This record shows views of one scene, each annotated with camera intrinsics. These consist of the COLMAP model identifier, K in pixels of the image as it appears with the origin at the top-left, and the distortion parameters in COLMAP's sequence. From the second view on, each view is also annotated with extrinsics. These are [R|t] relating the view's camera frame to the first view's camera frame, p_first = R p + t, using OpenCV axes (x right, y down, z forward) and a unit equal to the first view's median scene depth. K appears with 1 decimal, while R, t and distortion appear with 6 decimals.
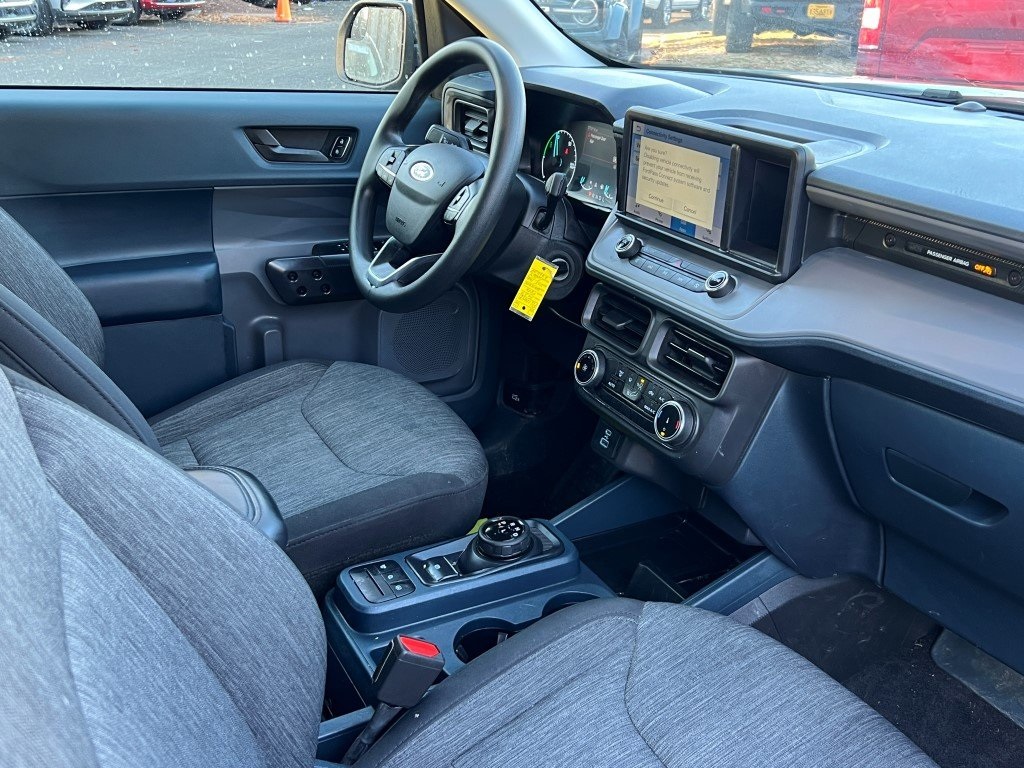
lens RADIAL K [[979.7, 0, 511.8], [0, 979.7, 385.0], [0, 0, 1]] dist [0.004745, 0.000000]
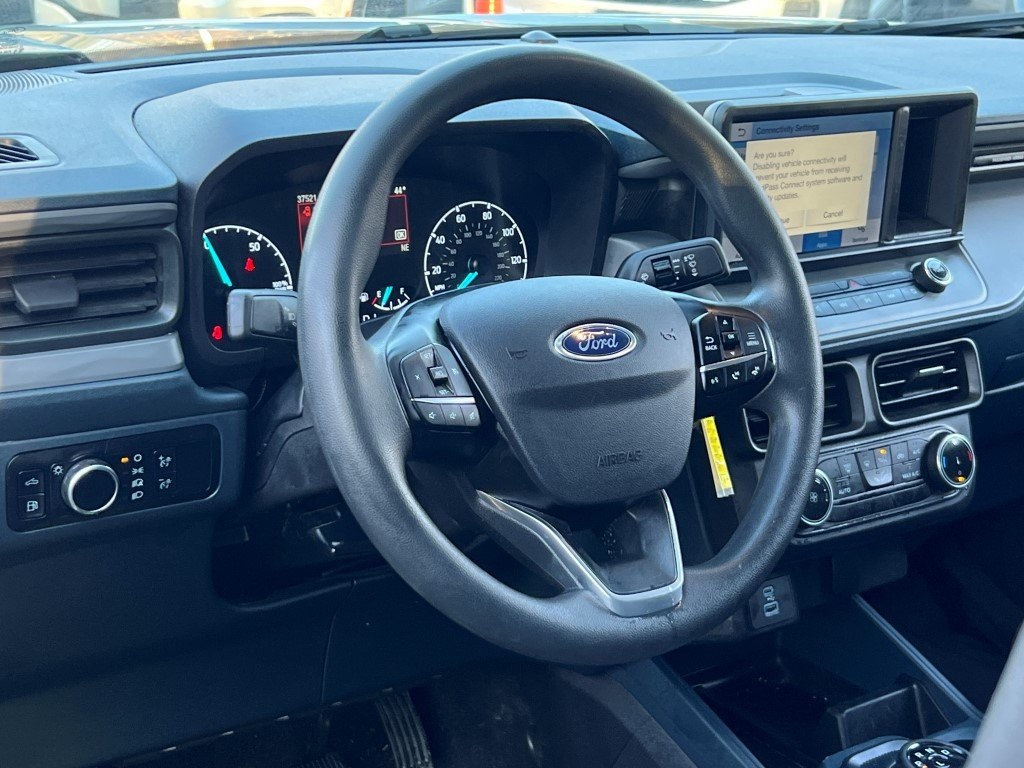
lens RADIAL K [[1697.8, 0, 511.7], [0, 1697.8, 383.9], [0, 0, 1]] dist [0.132261, 0.000000]
pose [[-0.114344, -0.325931, 0.938453, -1.020945], [0.356287, 0.868353, 0.344996, -0.591544], [-0.927354, 0.373807, 0.016834, 1.248788]]
